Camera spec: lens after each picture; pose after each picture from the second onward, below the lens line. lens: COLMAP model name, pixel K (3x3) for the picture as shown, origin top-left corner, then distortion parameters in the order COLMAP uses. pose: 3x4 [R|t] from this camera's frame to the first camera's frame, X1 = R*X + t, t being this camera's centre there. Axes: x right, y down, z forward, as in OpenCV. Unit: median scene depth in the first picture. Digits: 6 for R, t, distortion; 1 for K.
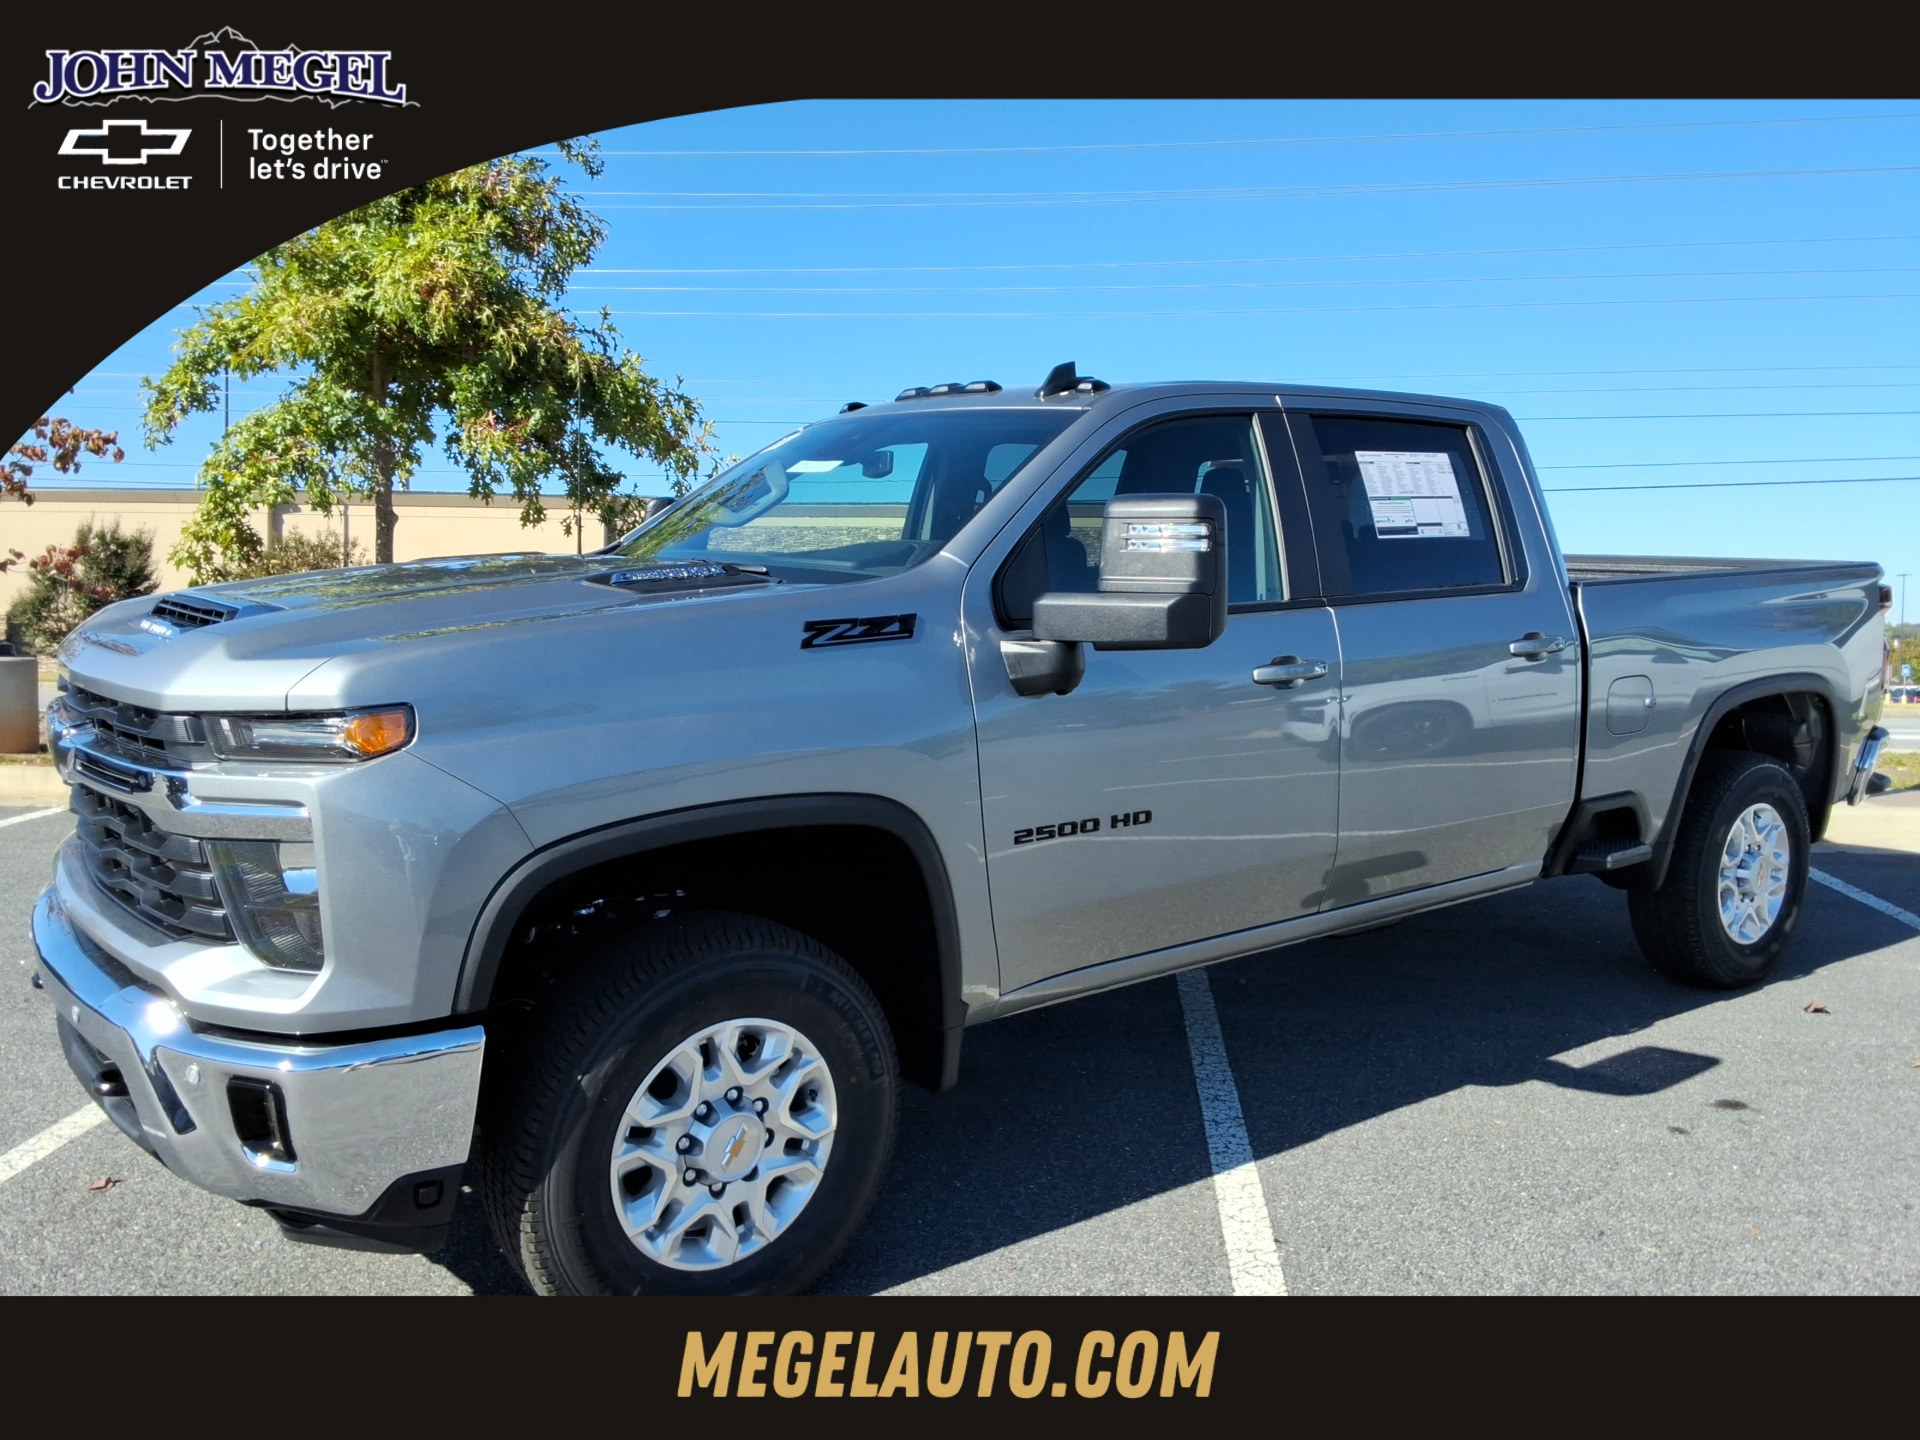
lens RADIAL K [[1558.1, 0, 982.9], [0, 1558.1, 699.3], [0, 0, 1]] dist [0.120661, -0.189714]
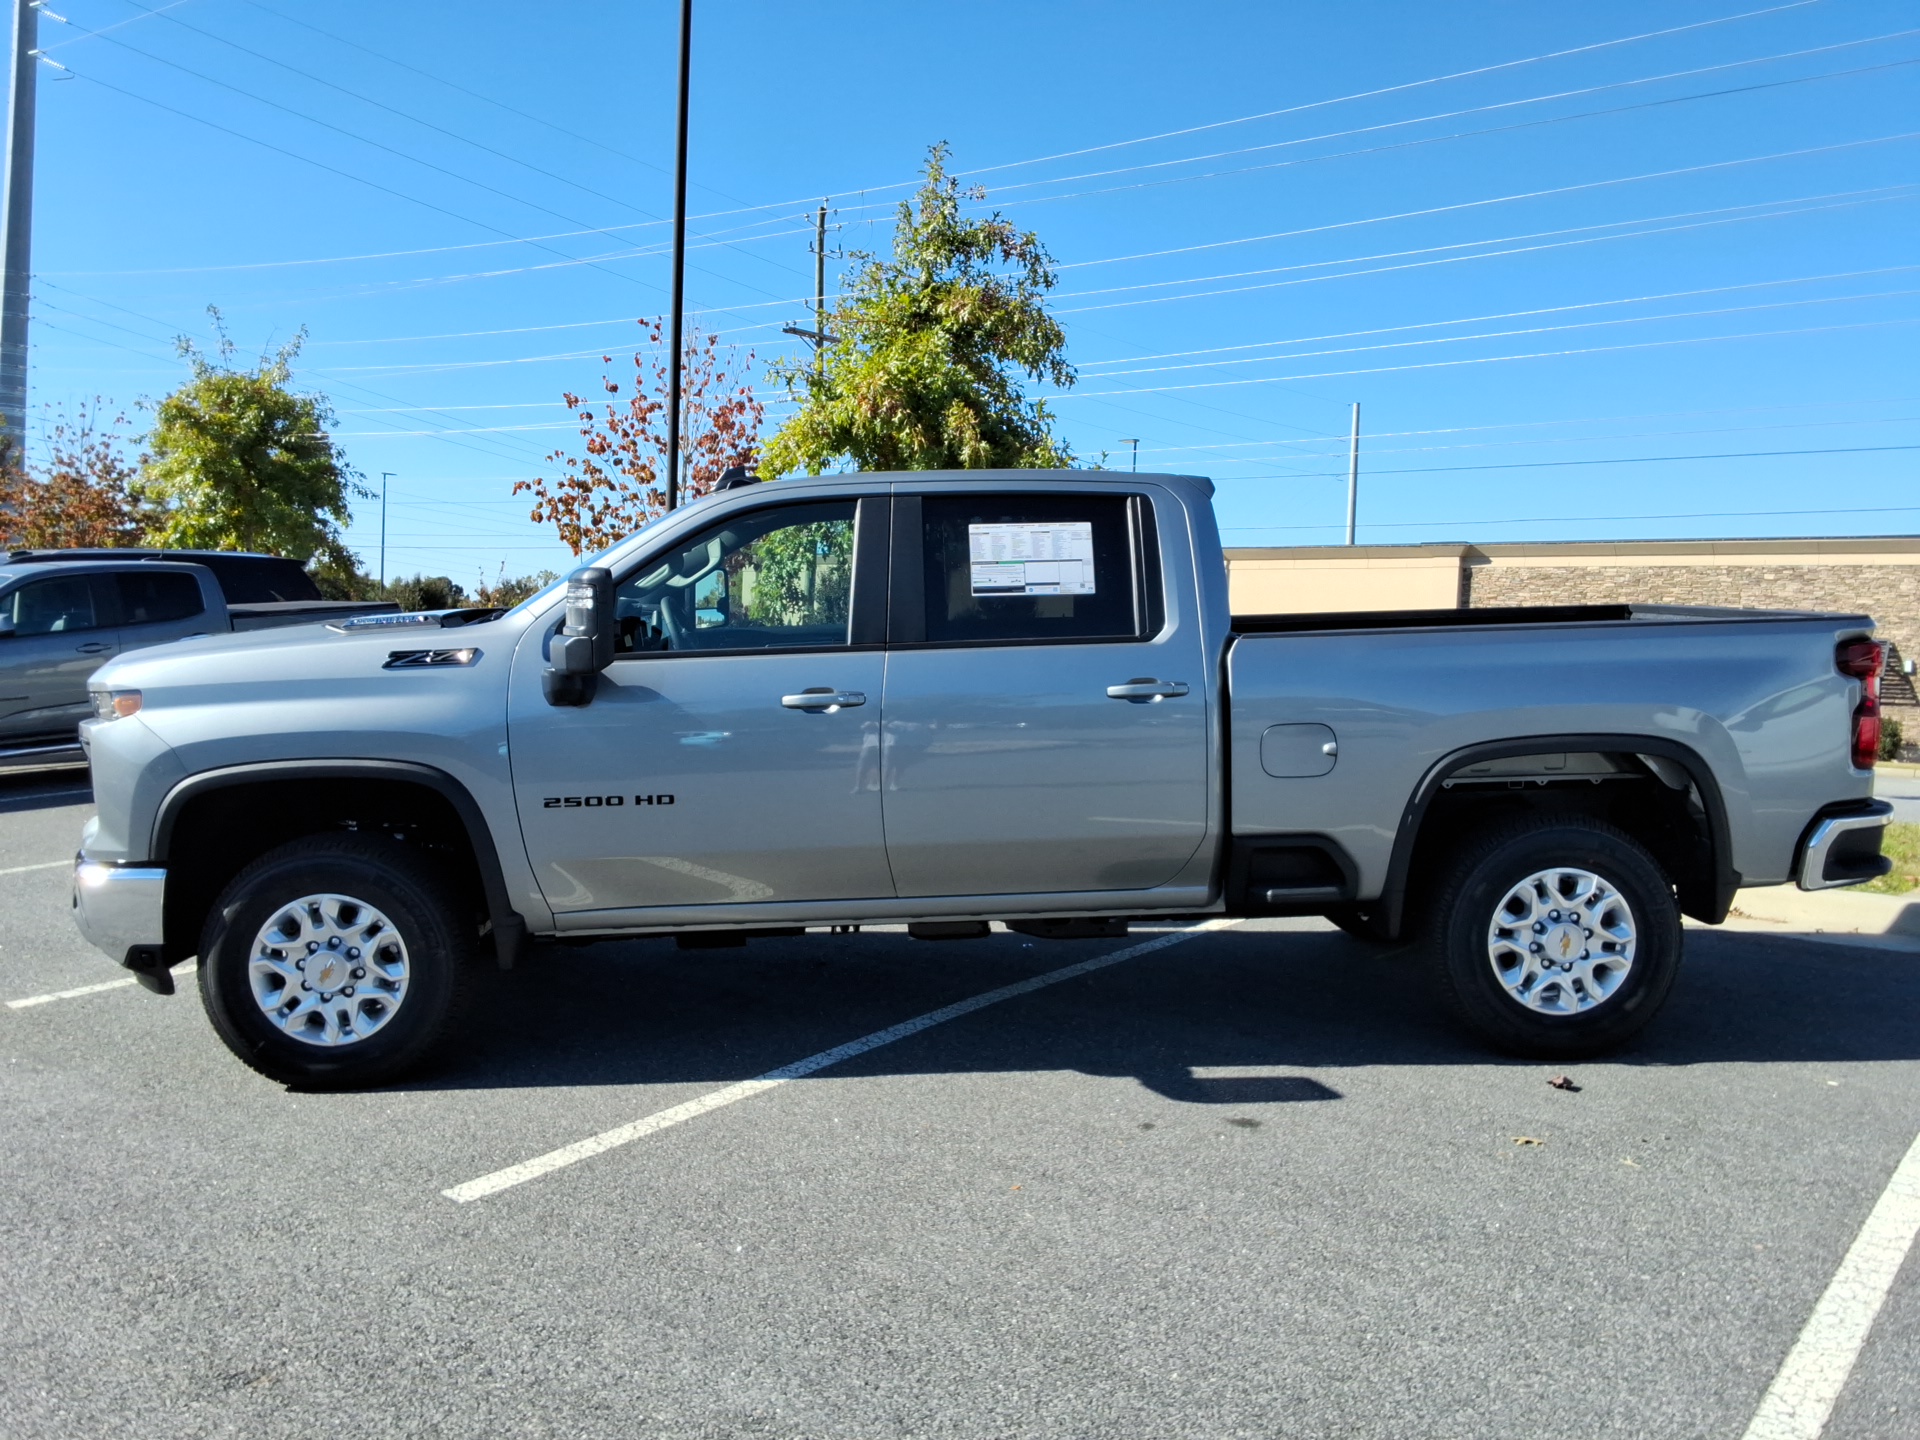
lens RADIAL K [[1545.5, 0, 1000.5], [0, 1545.5, 704.8], [0, 0, 1]] dist [0.124205, -0.180964]
pose [[0.822182, 0.035903, -0.568091, 1.273630], [-0.049987, 0.998707, -0.009227, -0.011359], [0.567025, 0.035983, 0.822914, 0.042436]]
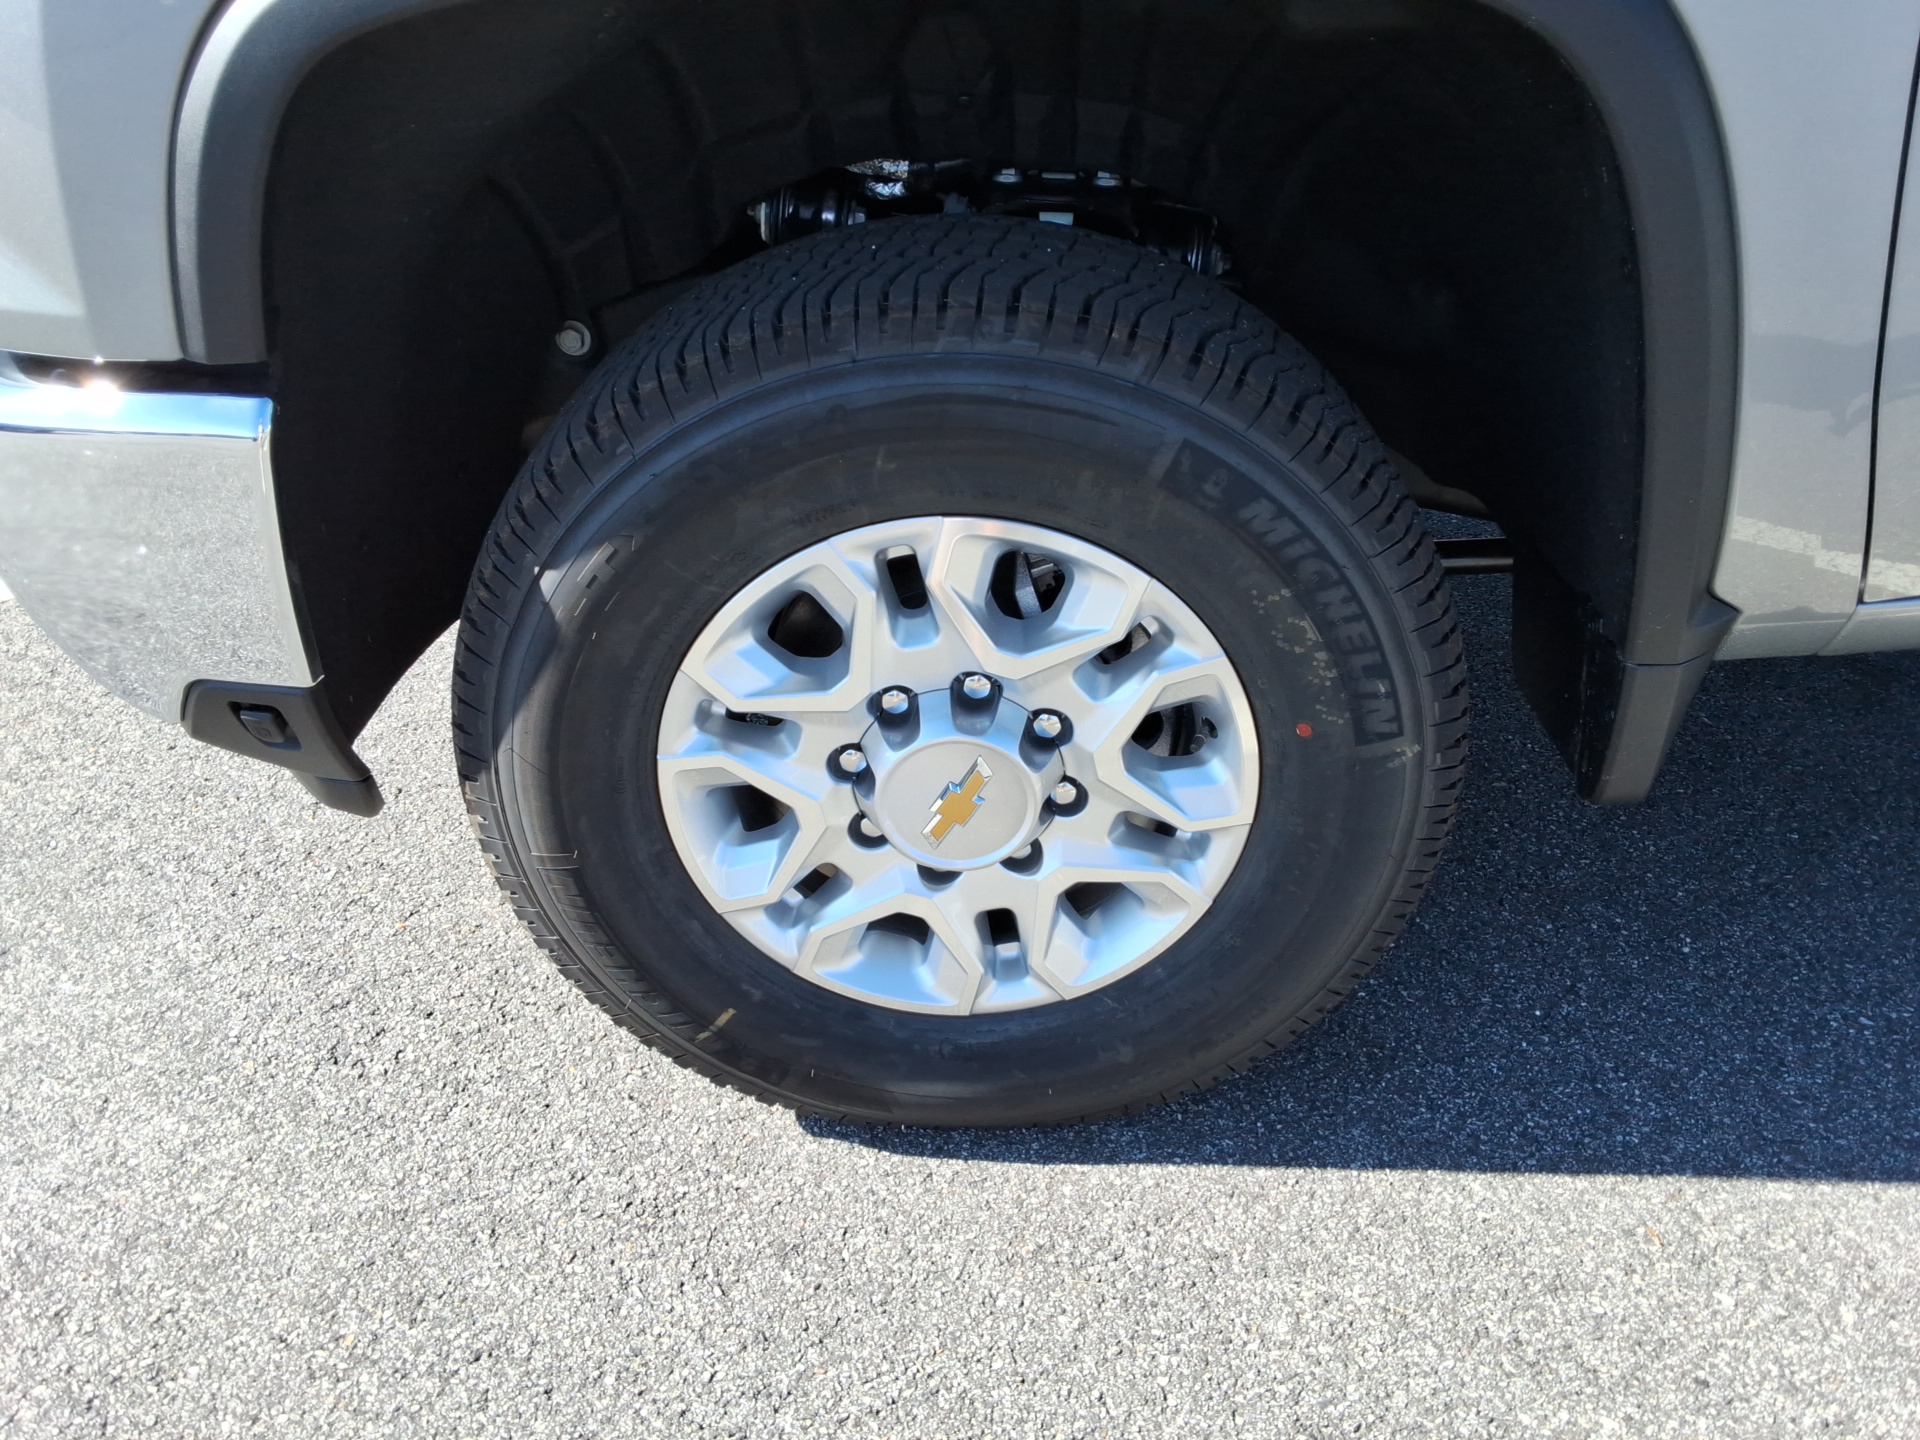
lens RADIAL K [[1558.1, 0, 982.9], [0, 1558.1, 699.3], [0, 0, 1]] dist [0.120661, -0.189714]
pose [[0.775281, 0.306394, -0.552324, 0.065664], [-0.056182, 0.904448, 0.422868, 0.079265], [0.629112, -0.296811, 0.718416, 0.682665]]
